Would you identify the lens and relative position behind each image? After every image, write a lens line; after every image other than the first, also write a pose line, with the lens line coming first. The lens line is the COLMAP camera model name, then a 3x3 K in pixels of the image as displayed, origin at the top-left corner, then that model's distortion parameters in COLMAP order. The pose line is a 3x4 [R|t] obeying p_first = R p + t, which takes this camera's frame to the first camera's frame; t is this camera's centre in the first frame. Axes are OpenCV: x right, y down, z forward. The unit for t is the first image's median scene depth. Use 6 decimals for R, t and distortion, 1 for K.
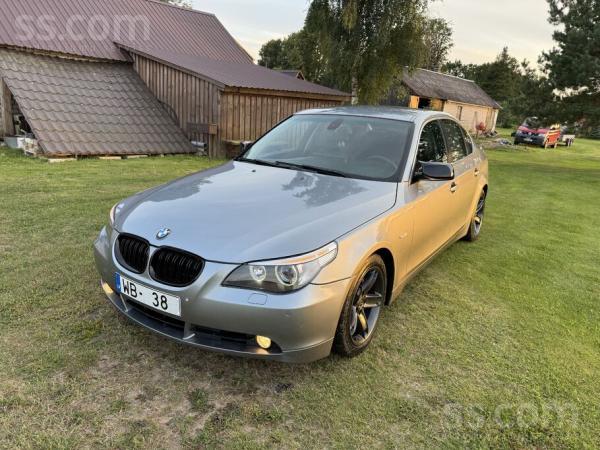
lens RADIAL K [[416.3, 0, 299.6], [0, 416.3, 203.2], [0, 0, 1]] dist [0.023983, -0.031881]
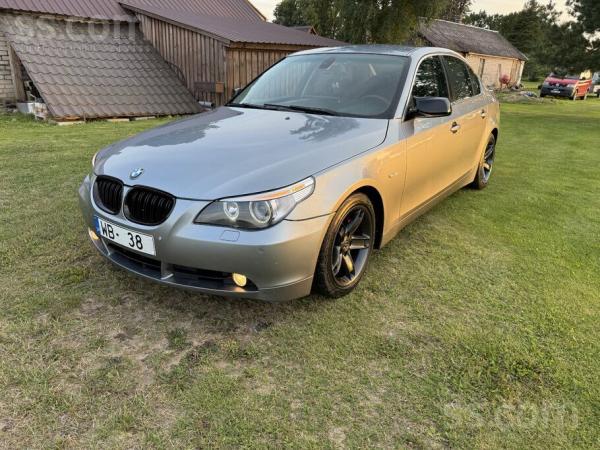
lens RADIAL K [[416.3, 0, 299.6], [0, 416.3, 203.2], [0, 0, 1]] dist [0.023983, -0.031881]
pose [[0.998234, -0.019300, -0.056184, 0.084021], [0.023592, 0.996771, 0.076758, 0.061976], [0.054521, -0.077948, 0.995466, 0.041047]]
